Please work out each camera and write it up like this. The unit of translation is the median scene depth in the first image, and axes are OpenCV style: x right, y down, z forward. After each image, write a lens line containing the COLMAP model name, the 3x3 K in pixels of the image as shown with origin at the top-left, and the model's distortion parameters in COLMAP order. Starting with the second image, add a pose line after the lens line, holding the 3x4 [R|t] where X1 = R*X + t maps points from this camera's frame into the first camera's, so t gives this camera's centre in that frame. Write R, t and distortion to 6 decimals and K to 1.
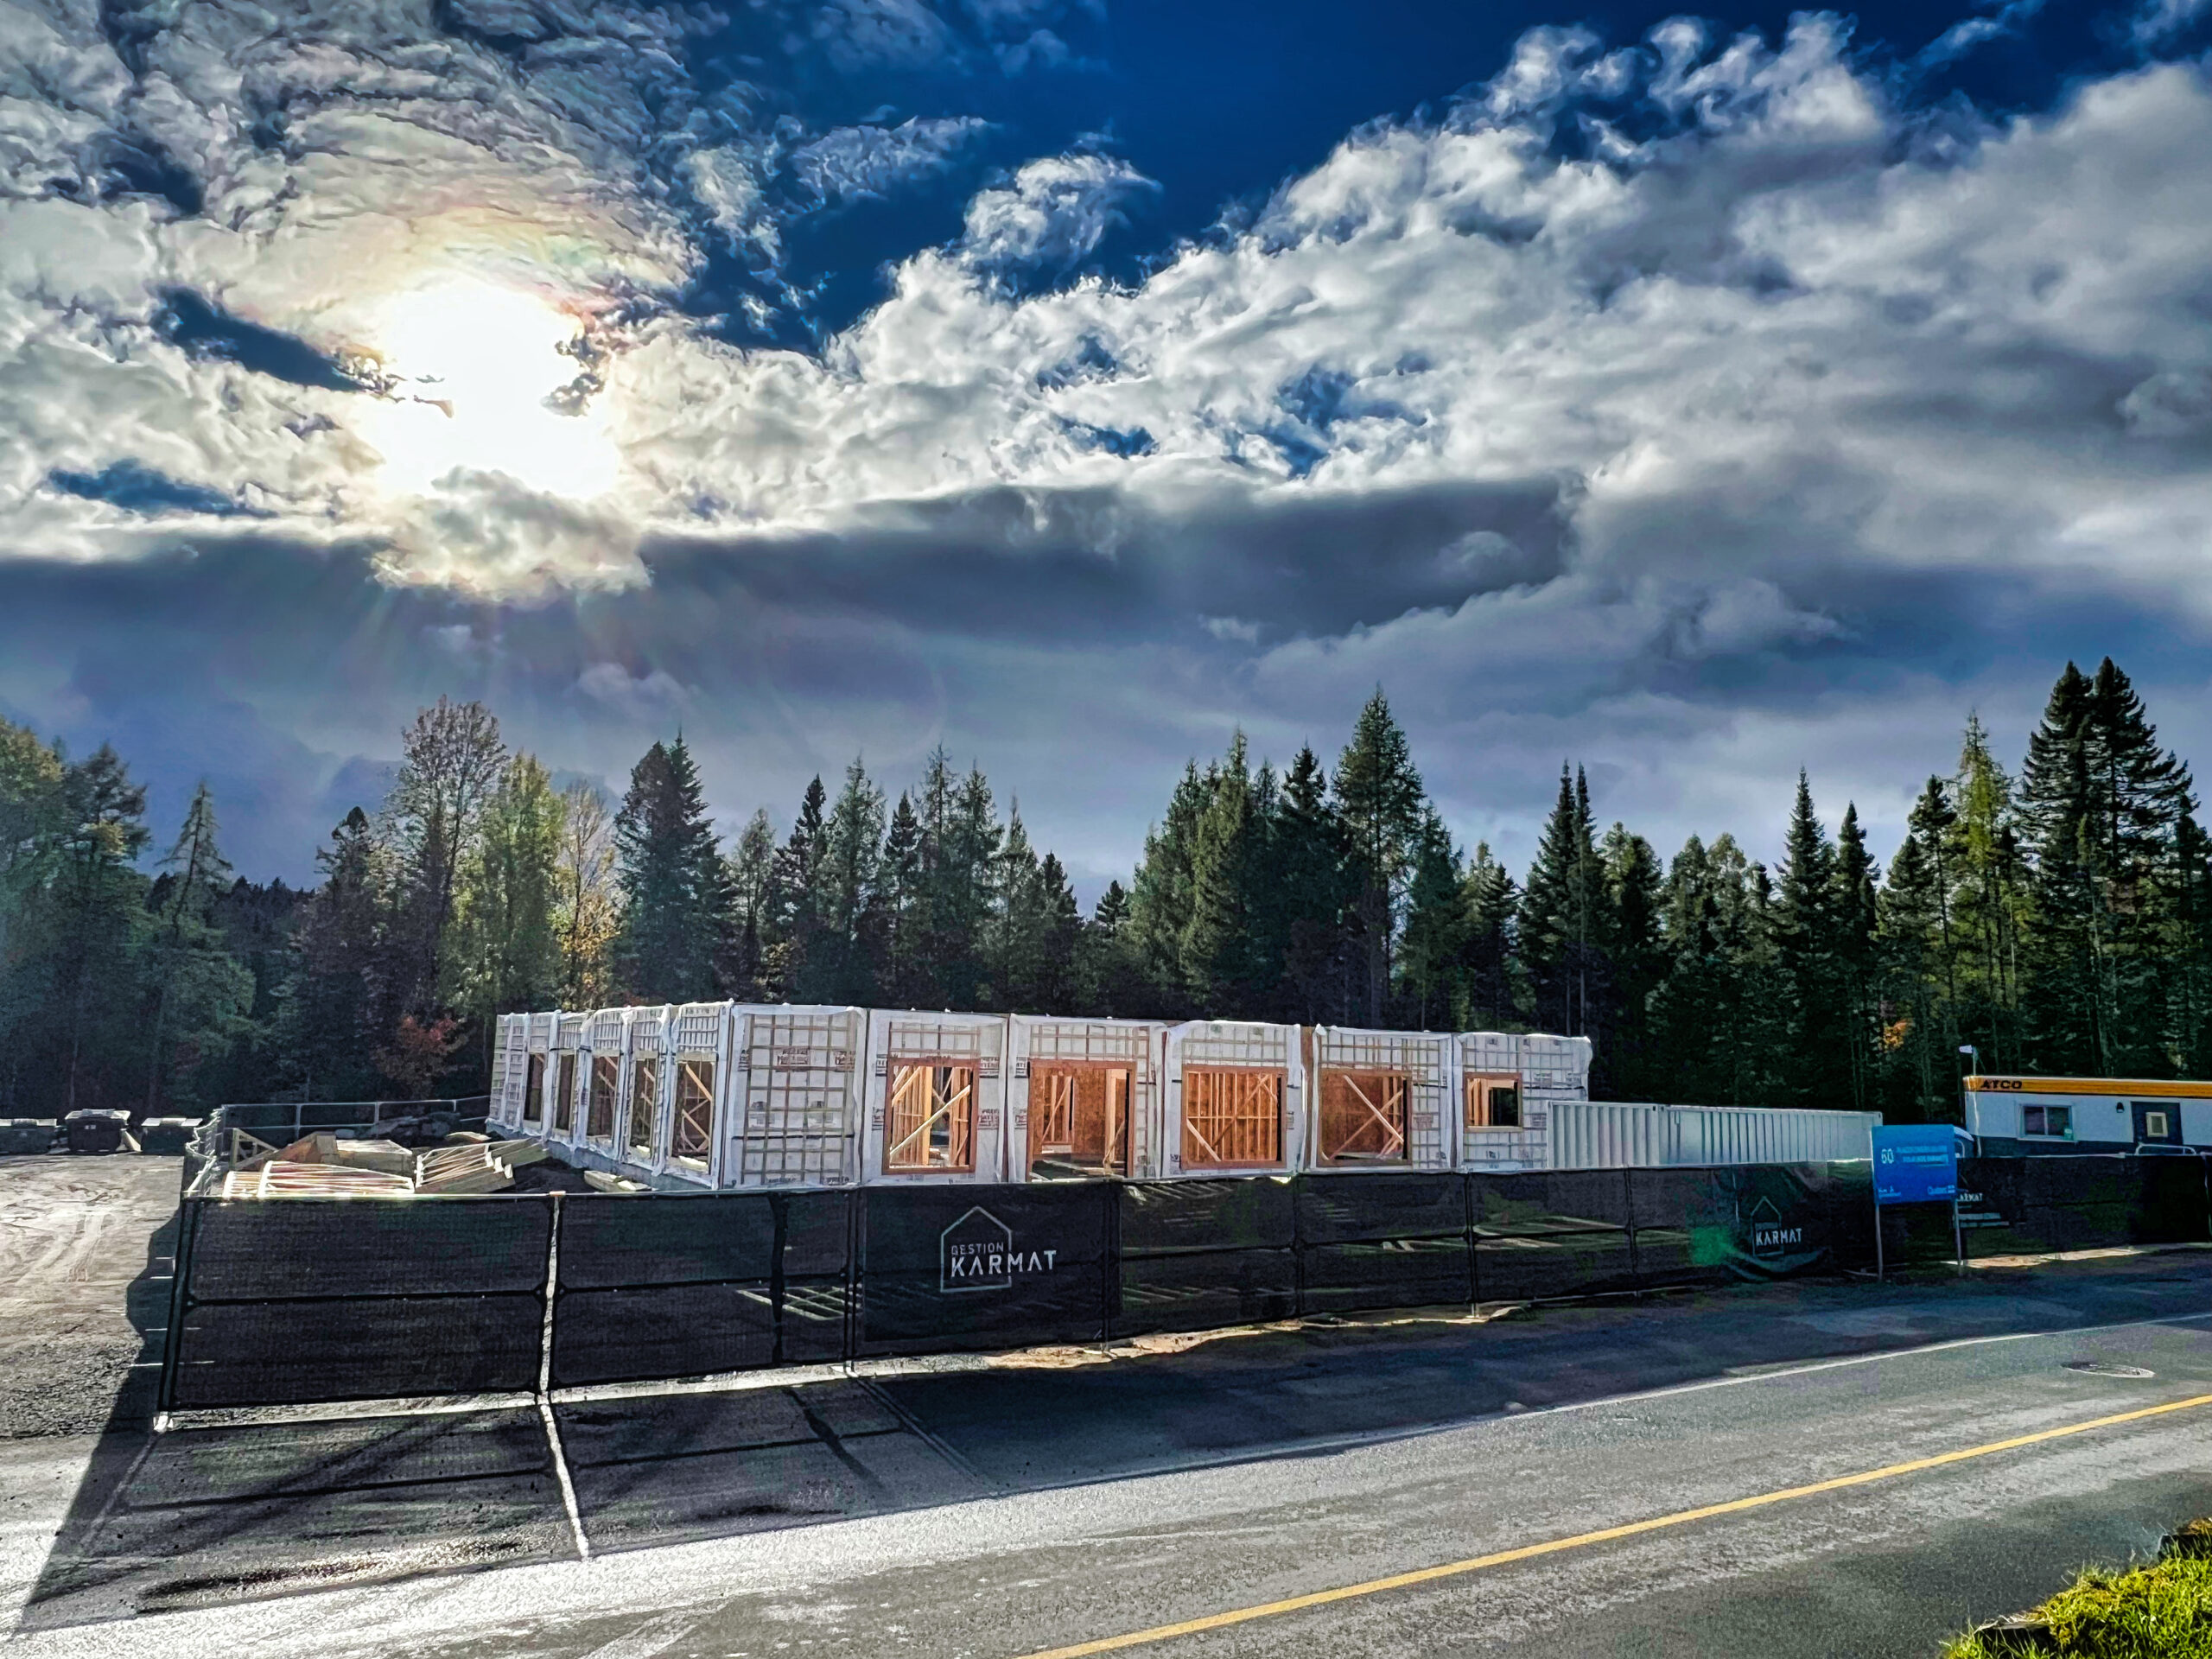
lens RADIAL K [[1500.1, 0, 1097.7], [0, 1500.1, 862.1], [0, 0, 1]] dist [0.054793, -0.088813]
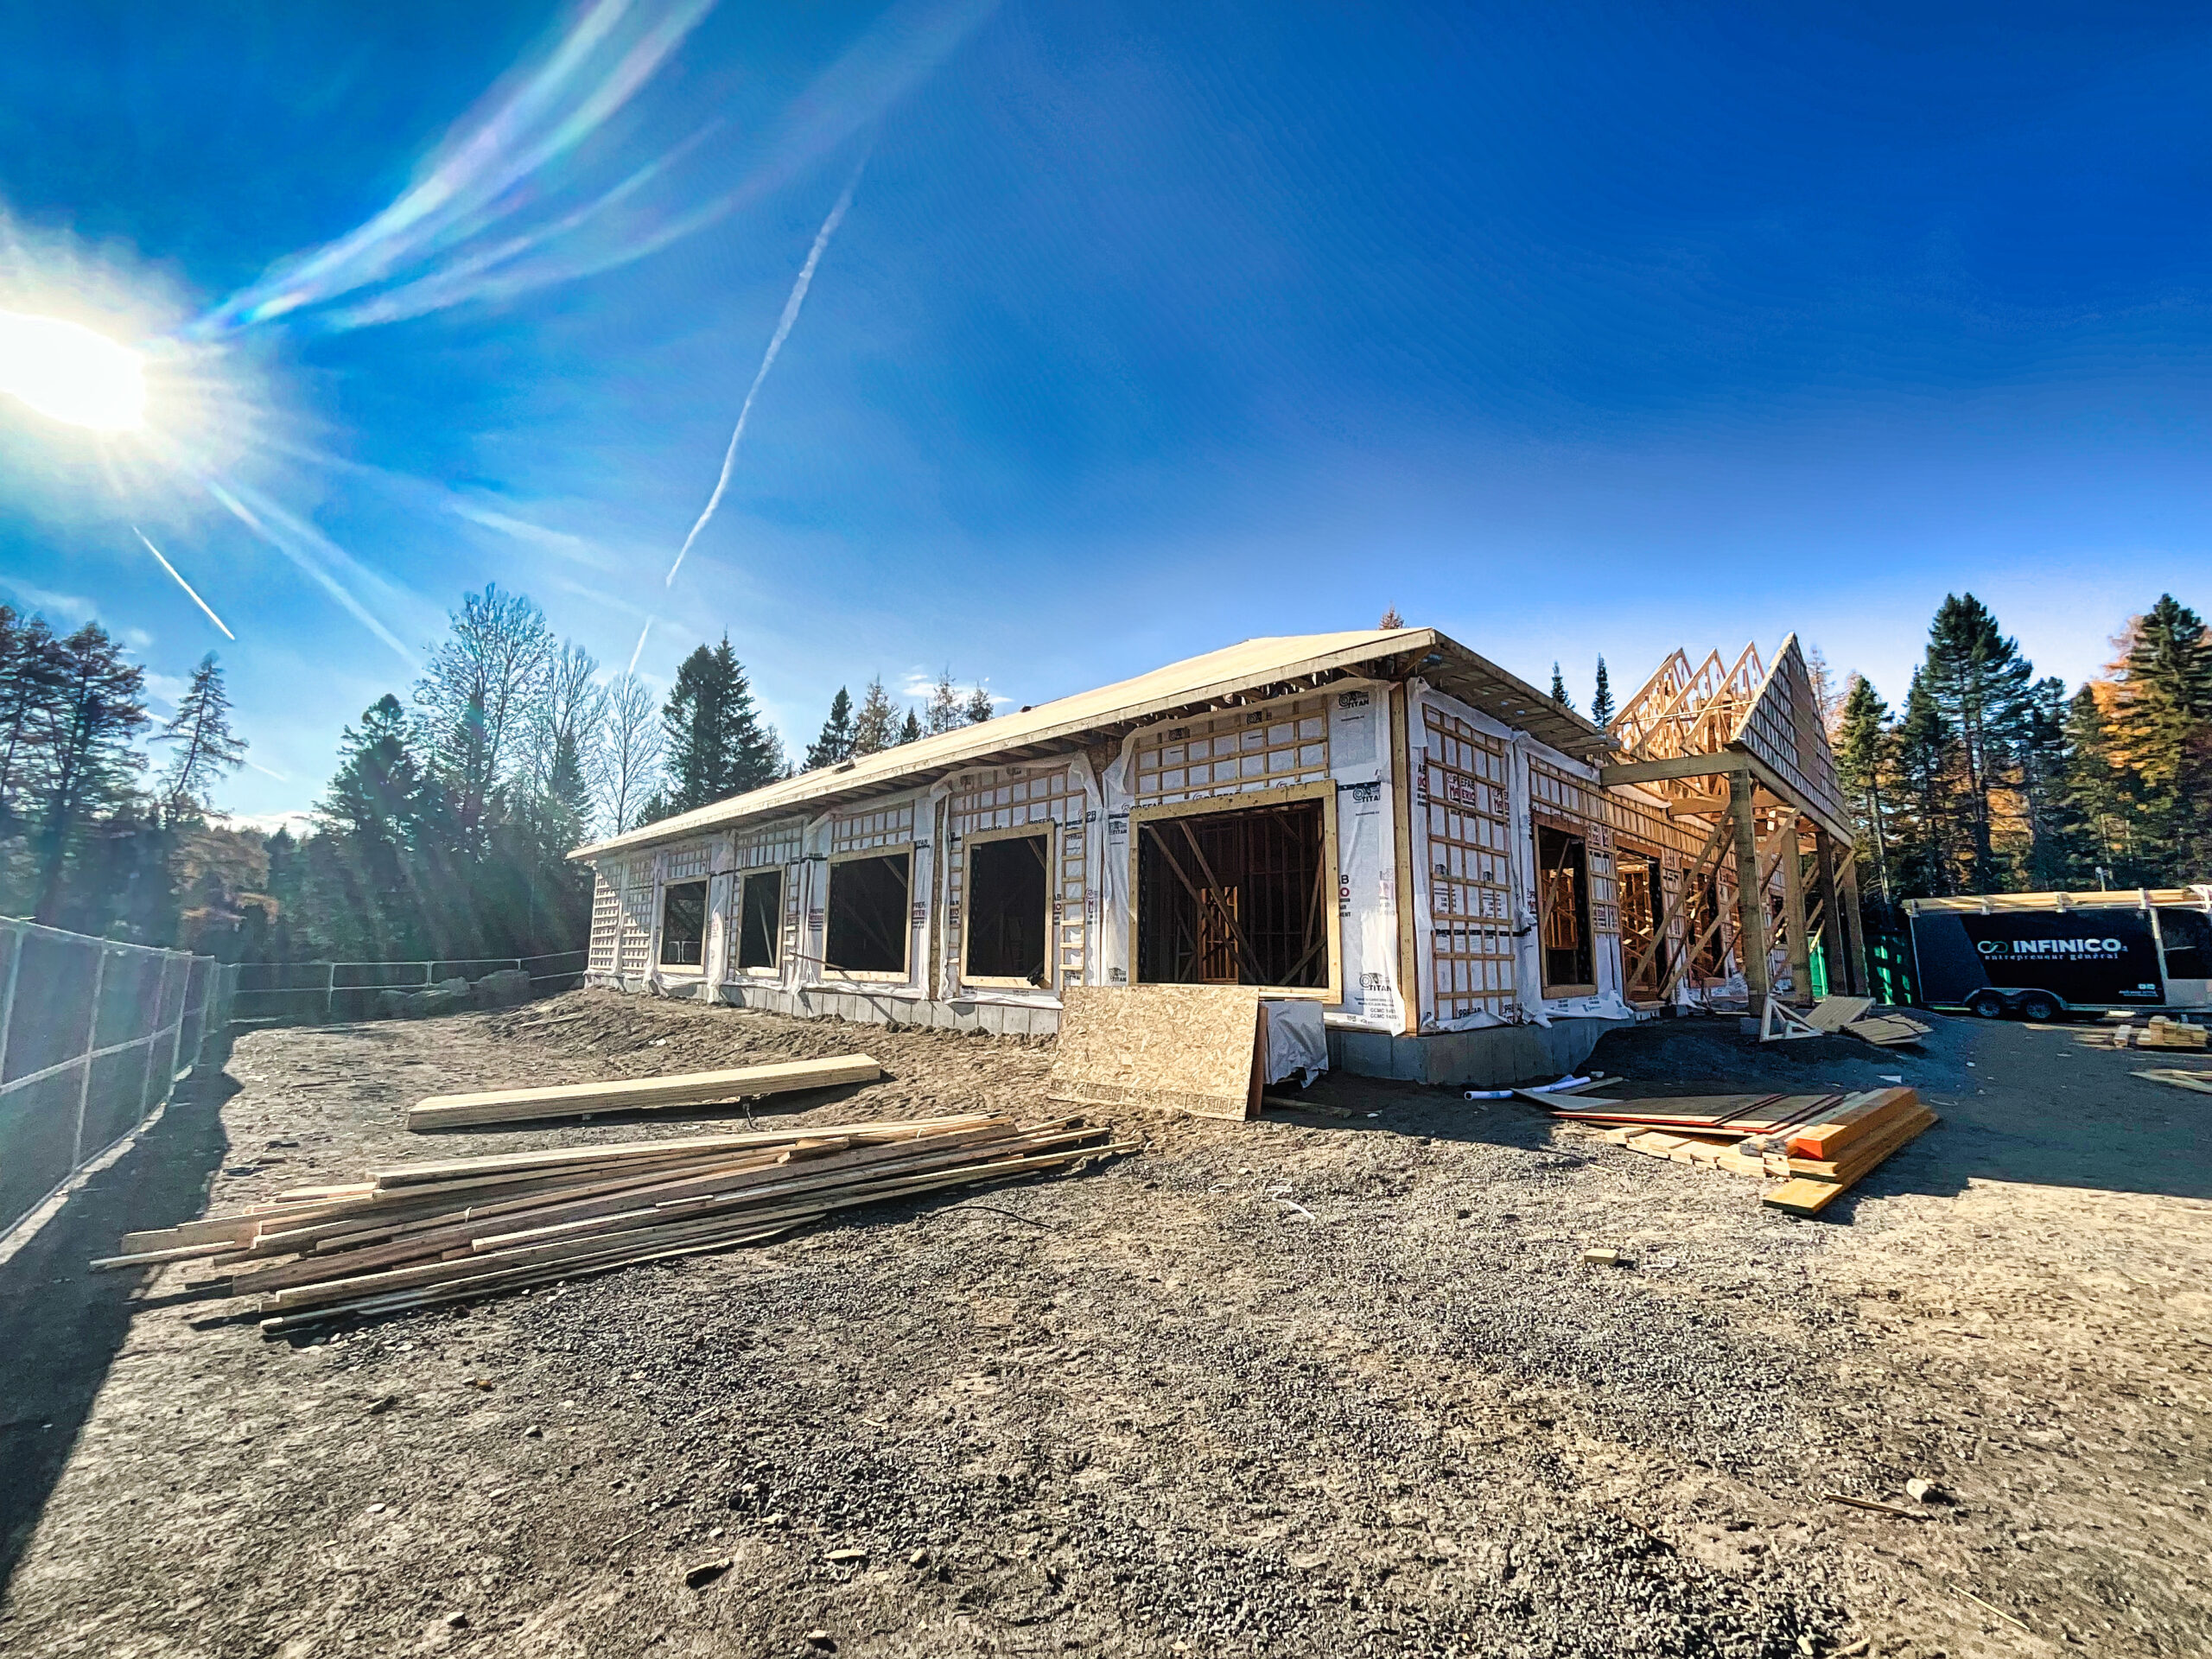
lens RADIAL K [[899.1, 0, 1122.3], [0, 899.1, 843.3], [0, 0, 1]] dist [0.008862, 0.000159]
pose [[0.968309, 0.014490, 0.249336, -0.197283], [-0.018067, 0.999764, 0.012064, 0.070899], [-0.249102, -0.016186, 0.968342, 0.341193]]
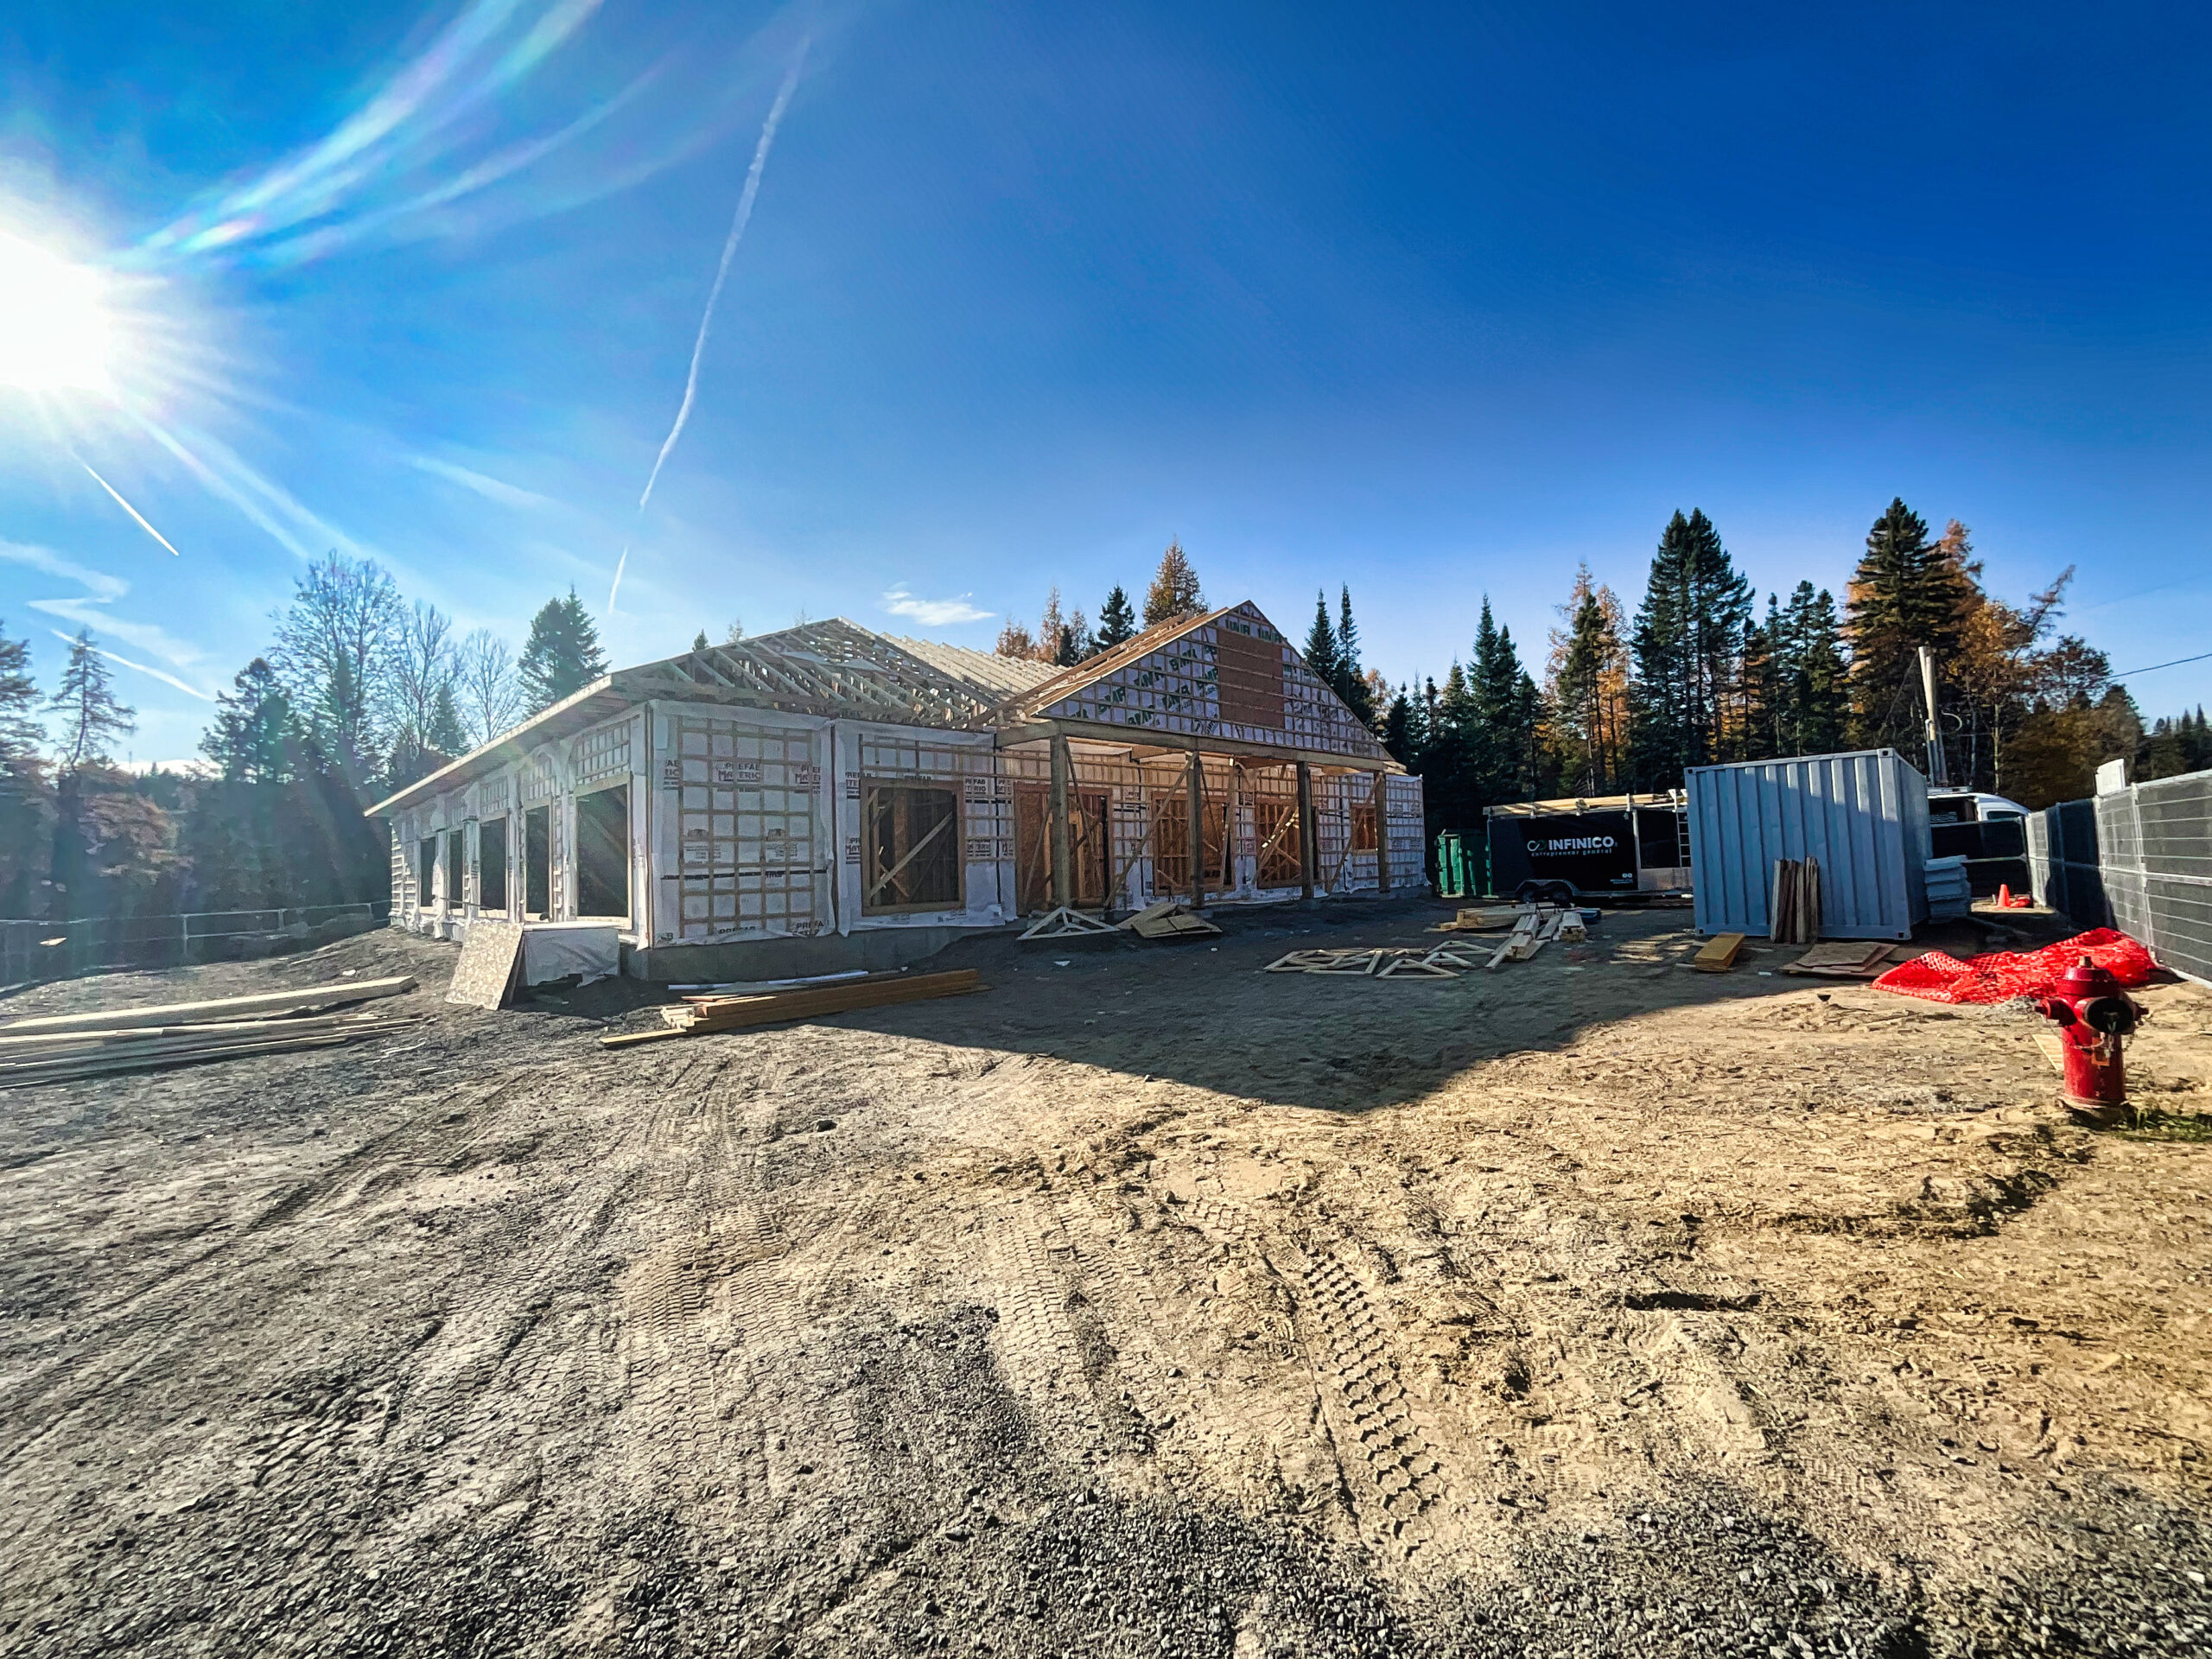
lens RADIAL K [[896.2, 0, 1106.0], [0, 896.2, 829.5], [0, 0, 1]] dist [0.008571, -0.000280]
pose [[0.968739, -0.045036, 0.243958, -0.066113], [0.023232, 0.995531, 0.091530, 0.059734], [-0.246990, -0.083001, 0.965457, 0.250107]]
